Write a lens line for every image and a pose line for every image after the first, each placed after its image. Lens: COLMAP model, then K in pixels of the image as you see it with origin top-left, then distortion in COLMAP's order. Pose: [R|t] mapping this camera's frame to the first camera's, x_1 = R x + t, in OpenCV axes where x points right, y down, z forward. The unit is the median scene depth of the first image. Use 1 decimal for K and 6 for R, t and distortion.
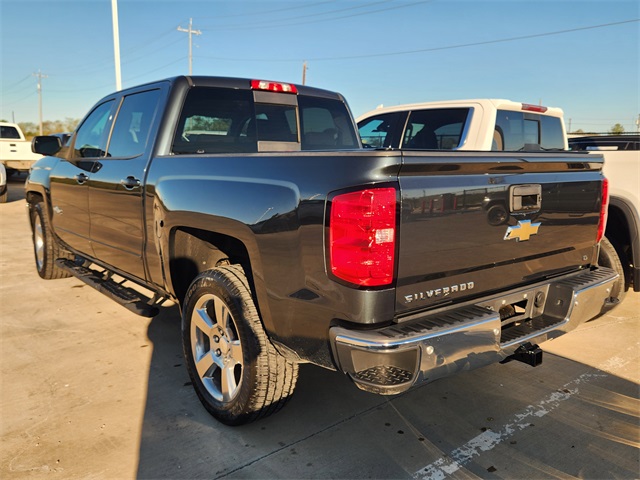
lens RADIAL K [[529.5, 0, 320.0], [0, 529.5, 240.0], [0, 0, 1]] dist [0.048481, 0.004800]
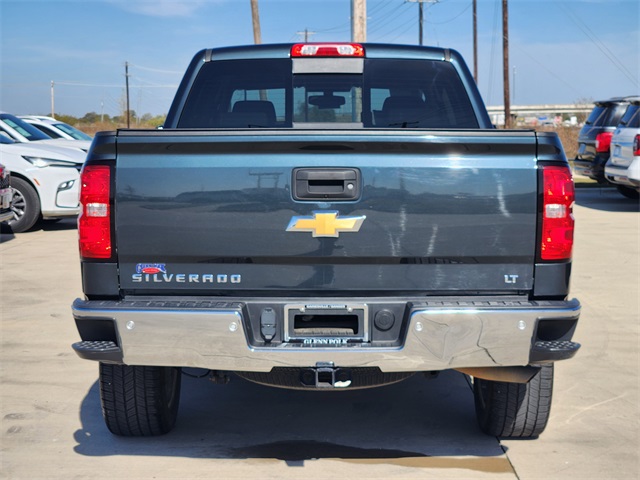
lens RADIAL K [[1259.7, 0, 320.0], [0, 1259.7, 240.0], [0, 0, 1]] dist [-0.566774, 6.095054]
pose [[0.773534, 0.035121, -0.632780, 1.303770], [-0.092219, 0.994074, -0.057559, 0.097201], [0.627009, 0.102878, 0.772189, -0.412030]]
